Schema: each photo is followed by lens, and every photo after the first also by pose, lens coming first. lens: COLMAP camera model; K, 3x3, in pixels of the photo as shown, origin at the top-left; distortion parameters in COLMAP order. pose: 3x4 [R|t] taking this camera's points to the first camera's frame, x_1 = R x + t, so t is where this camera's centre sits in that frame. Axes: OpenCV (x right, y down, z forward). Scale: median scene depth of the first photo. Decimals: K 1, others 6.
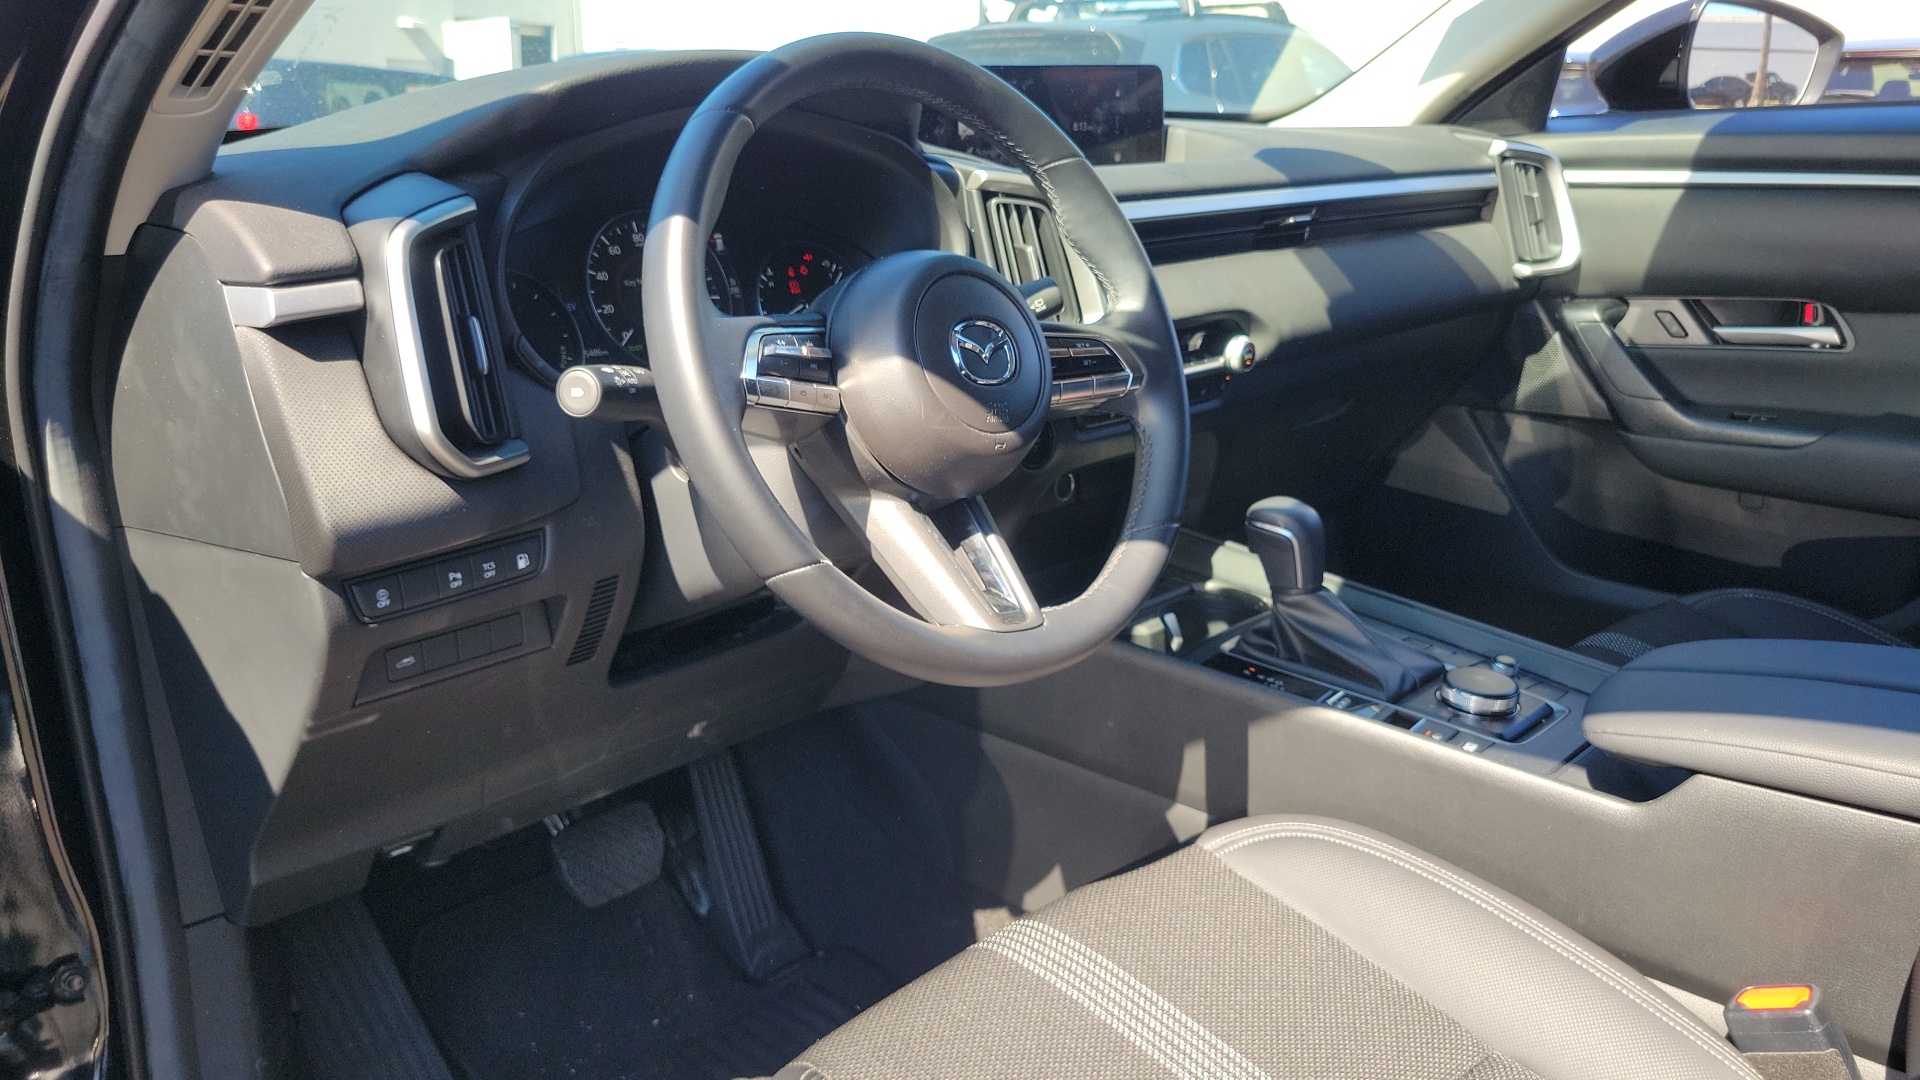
lens RADIAL K [[1494.8, 0, 951.4], [0, 1494.8, 535.7], [0, 0, 1]] dist [0.028570, -0.018399]
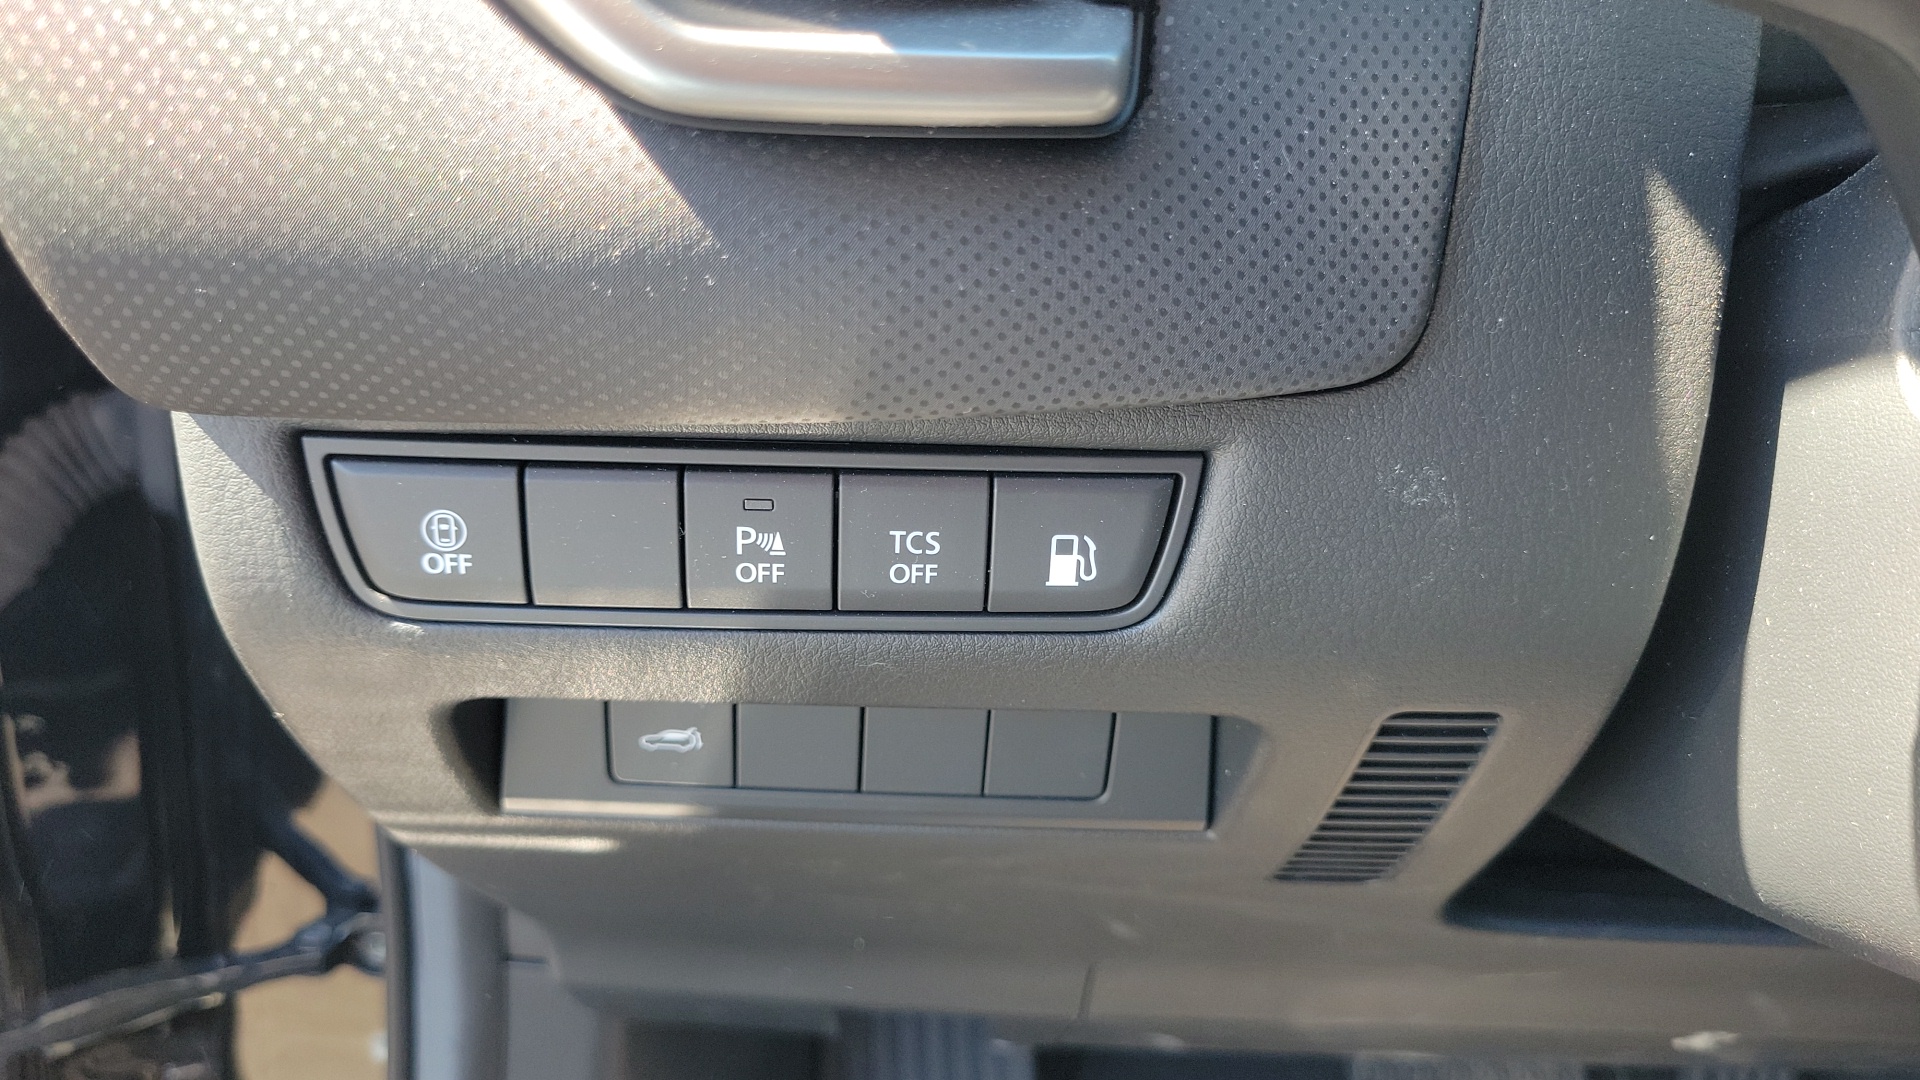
lens RADIAL K [[1494.8, 0, 965.1], [0, 1494.8, 532.6], [0, 0, 1]] dist [0.028570, -0.018399]
pose [[0.704074, 0.346317, -0.619955, -0.148935], [-0.260935, 0.938116, 0.227707, -0.037382], [0.660449, 0.001445, 0.750870, 0.801650]]
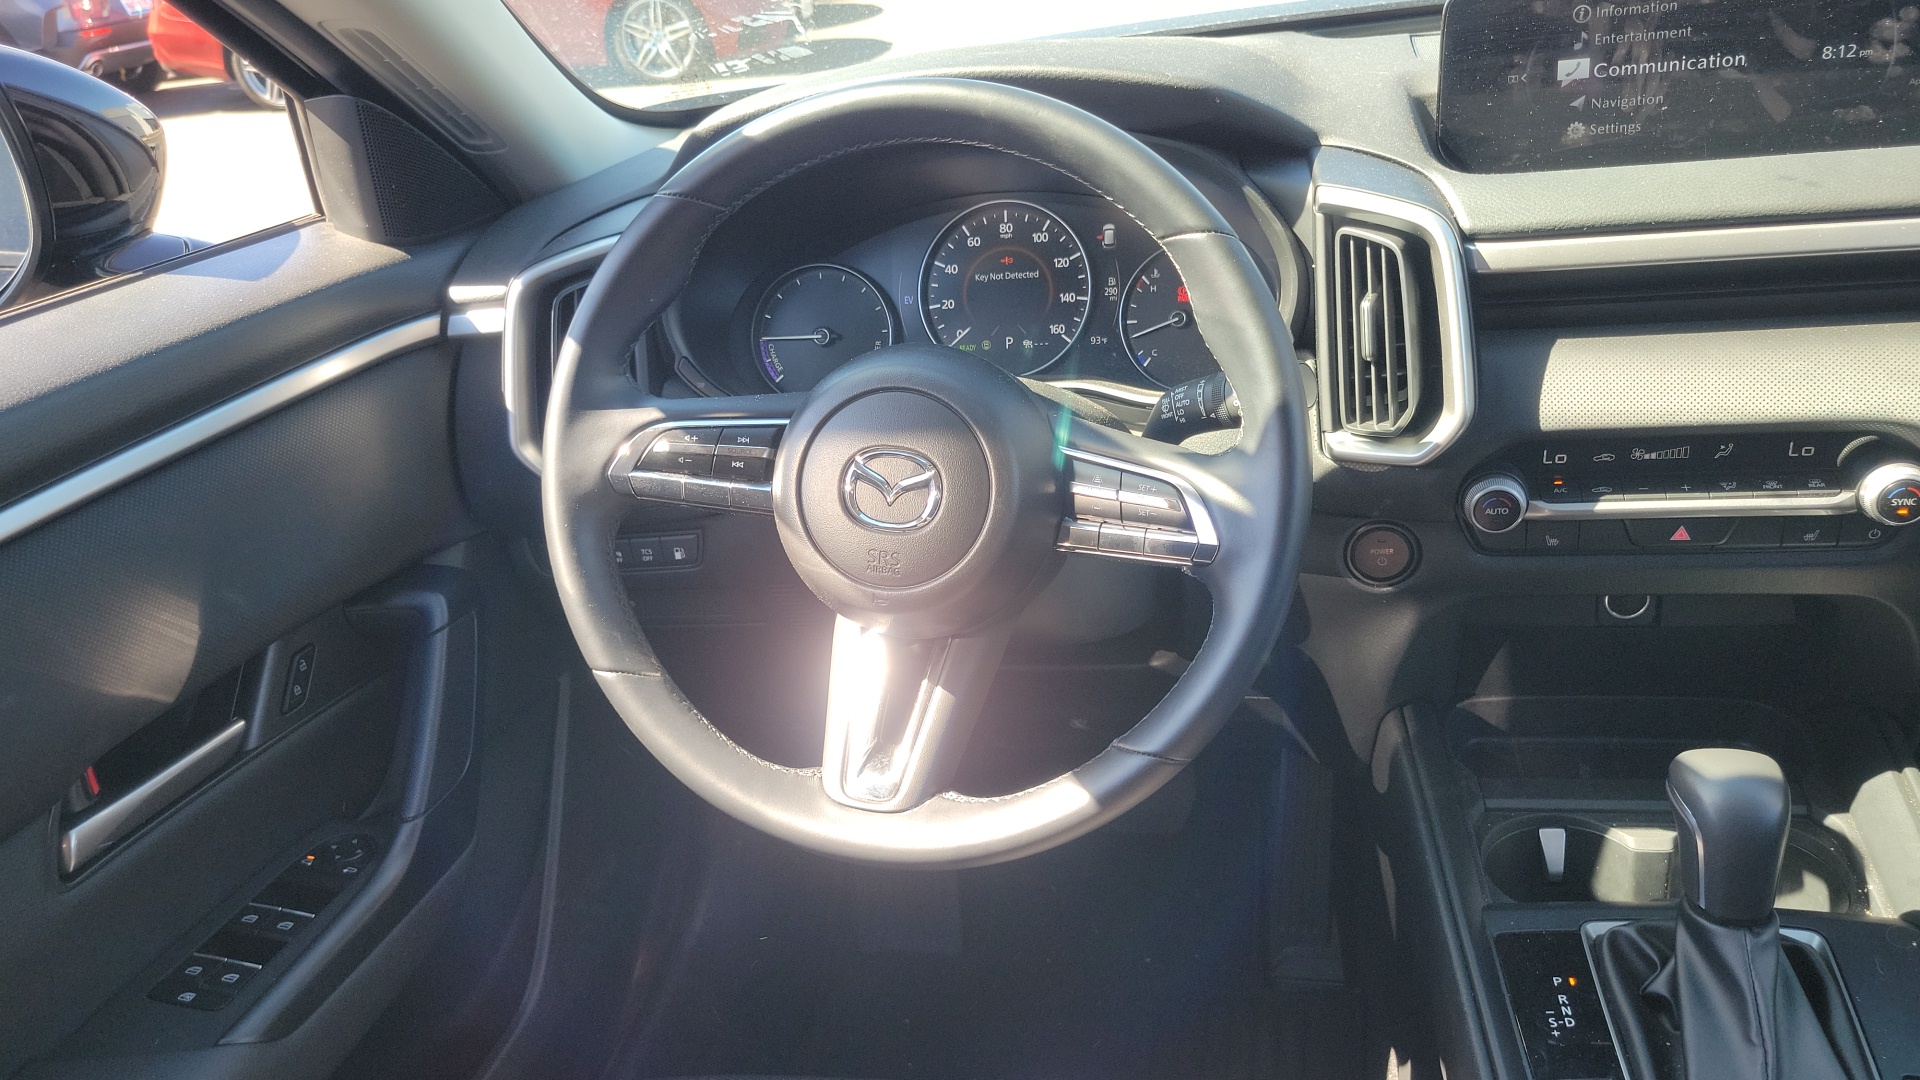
lens RADIAL K [[1494.8, 0, 954.7], [0, 1494.8, 540.2], [0, 0, 1]] dist [0.028570, -0.018399]
pose [[0.529303, 0.302023, -0.792856, 0.705850], [-0.129612, 0.952310, 0.276236, -0.327824], [0.838474, -0.043449, 0.543206, 0.558181]]
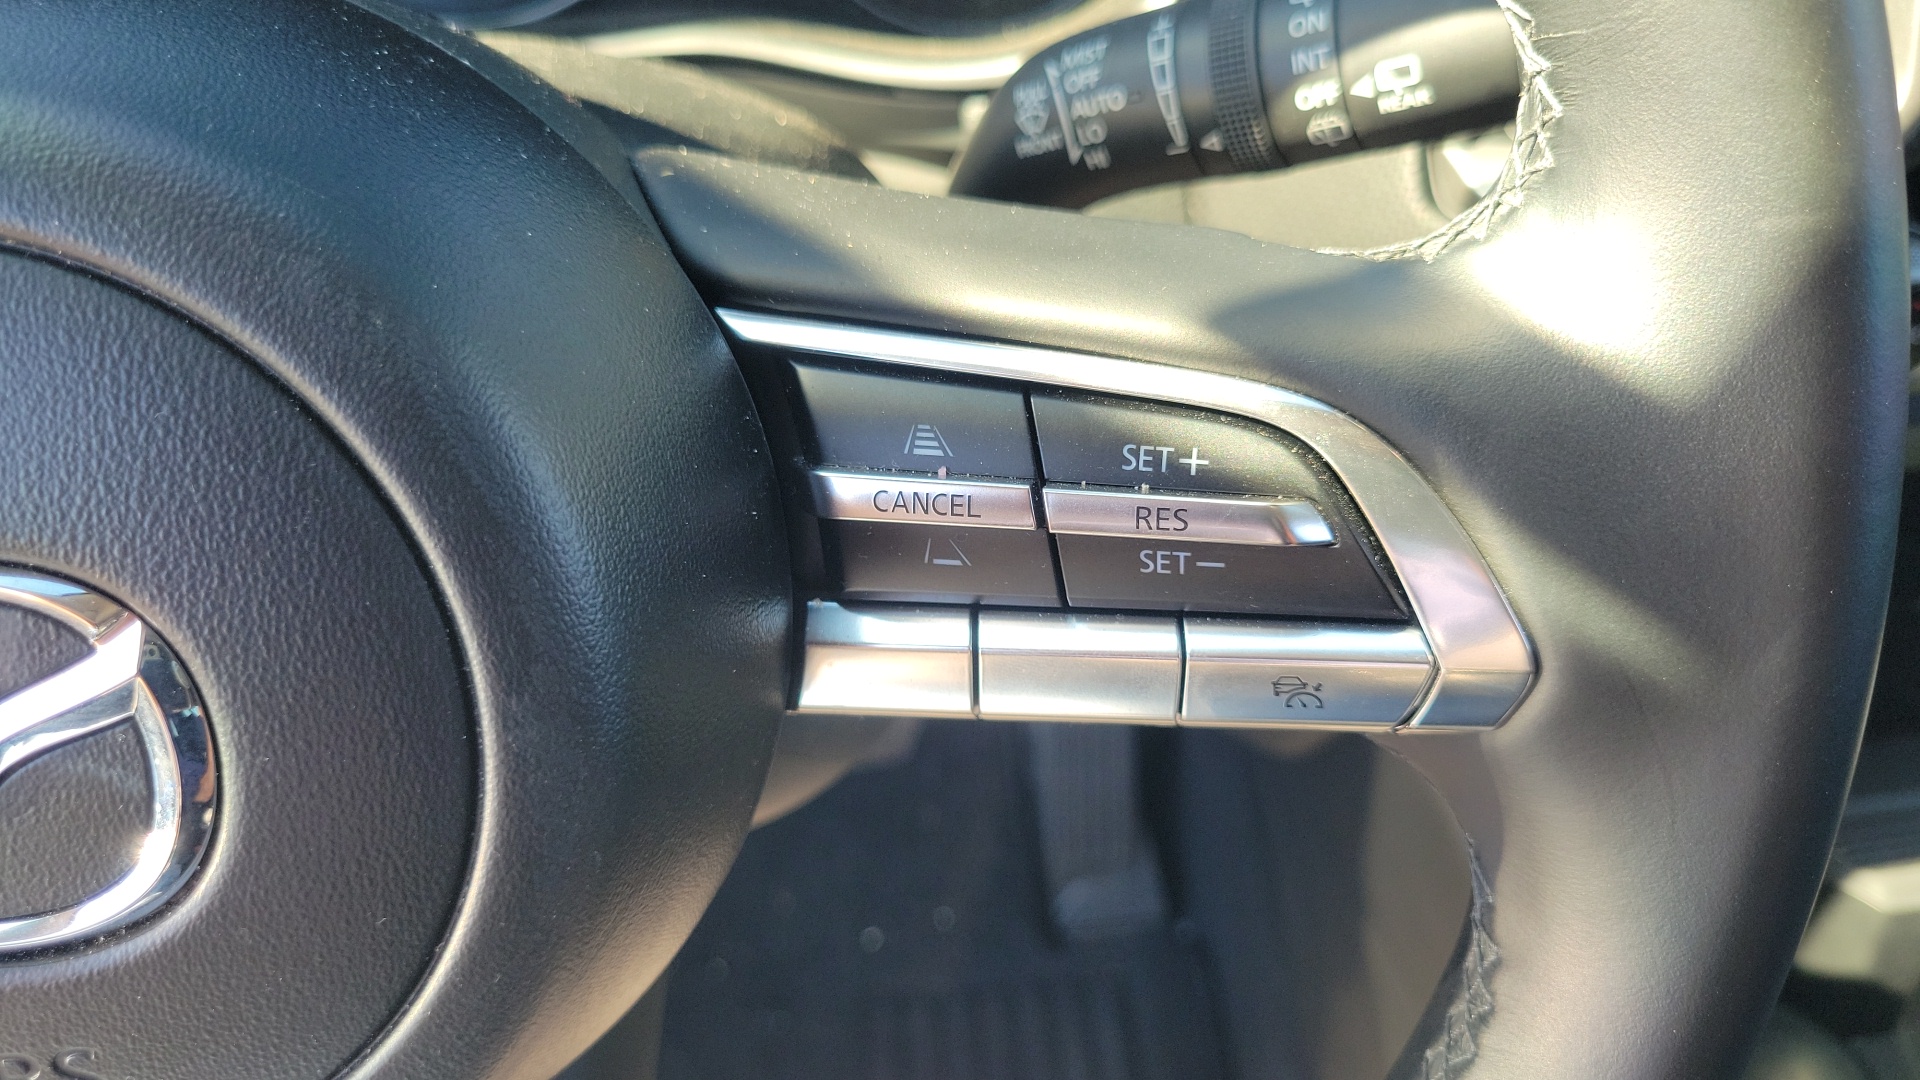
lens RADIAL K [[1494.8, 0, 951.9], [0, 1494.8, 525.8], [0, 0, 1]] dist [0.028570, -0.018399]
pose [[0.758467, 0.387016, -0.524353, 0.176590], [-0.121351, 0.874376, 0.469830, -0.230344], [0.640314, -0.292720, 0.710150, 0.943373]]
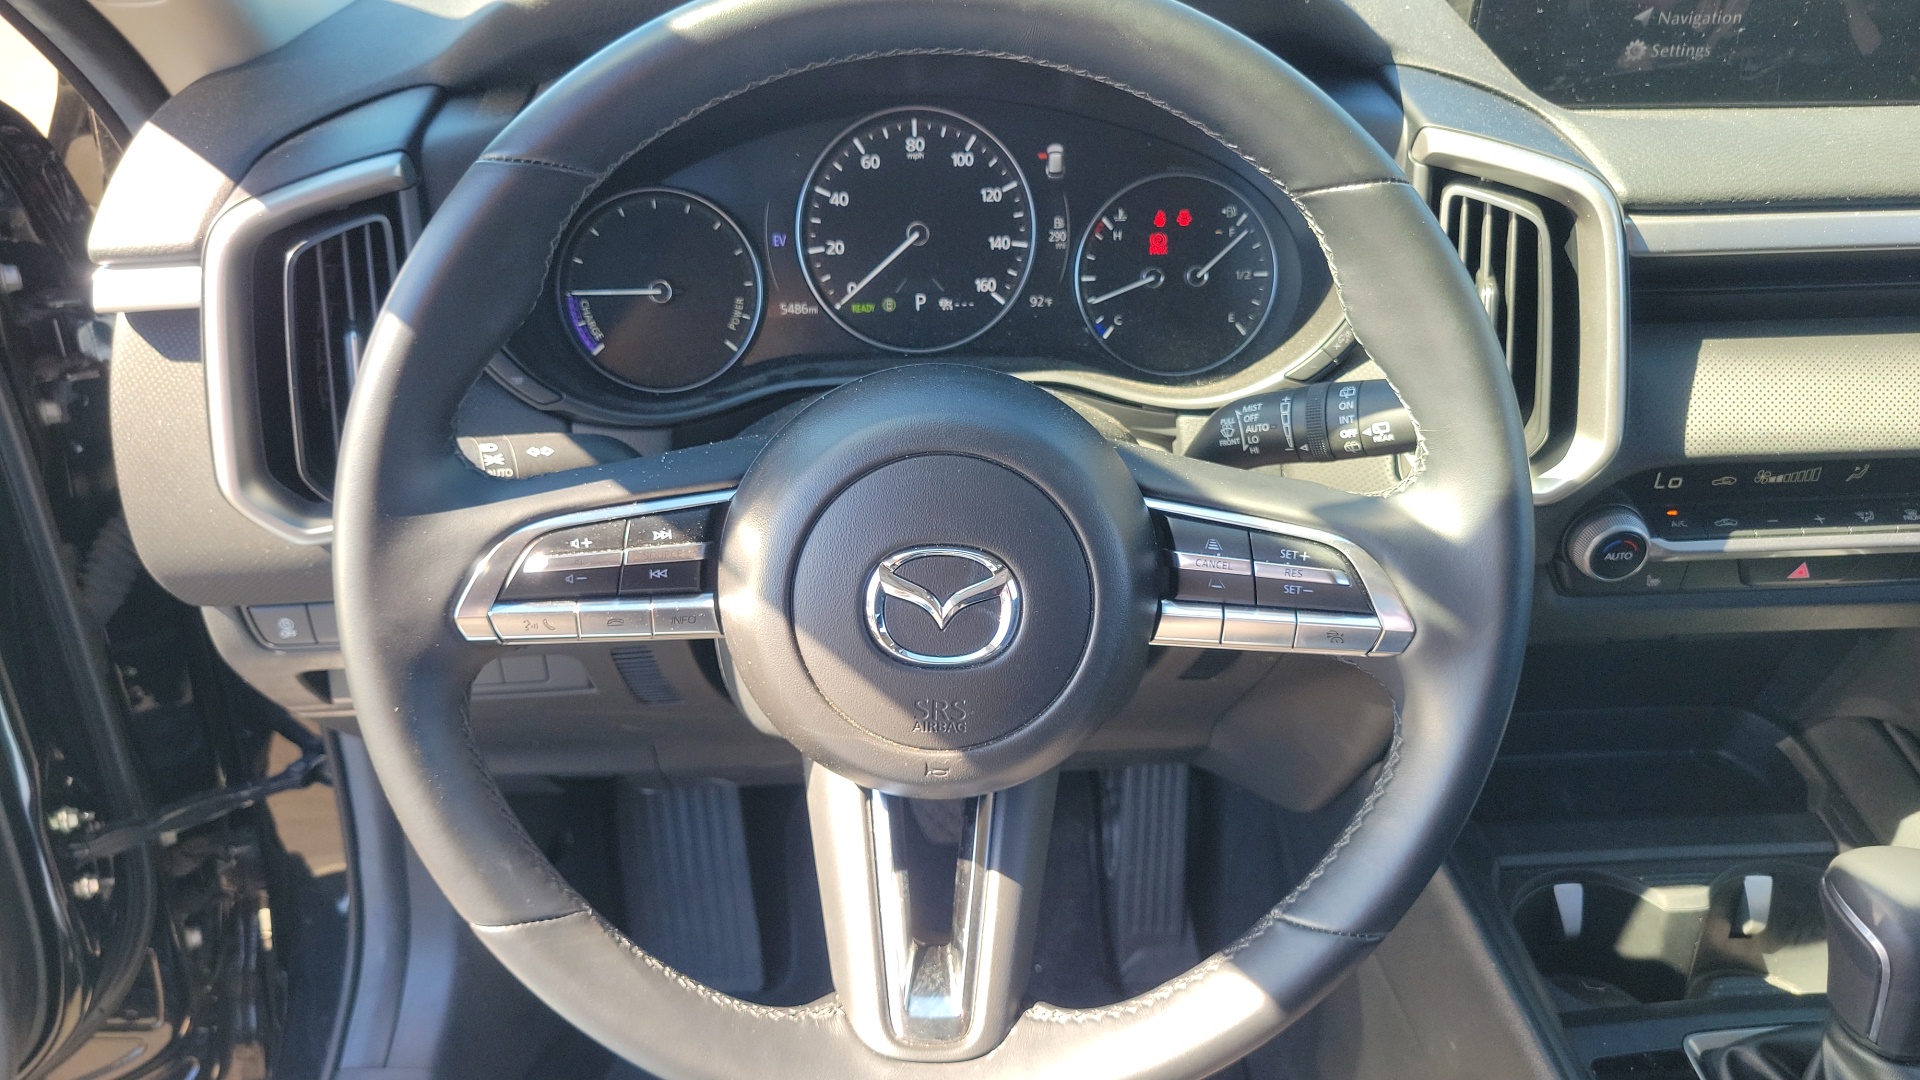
lens RADIAL K [[1494.8, 0, 955.0], [0, 1494.8, 547.1], [0, 0, 1]] dist [0.028570, -0.018399]
pose [[0.726891, 0.362431, -0.583330, 0.334027], [-0.186292, 0.921614, 0.340474, -0.326174], [0.661003, -0.138818, 0.737431, 0.587128]]
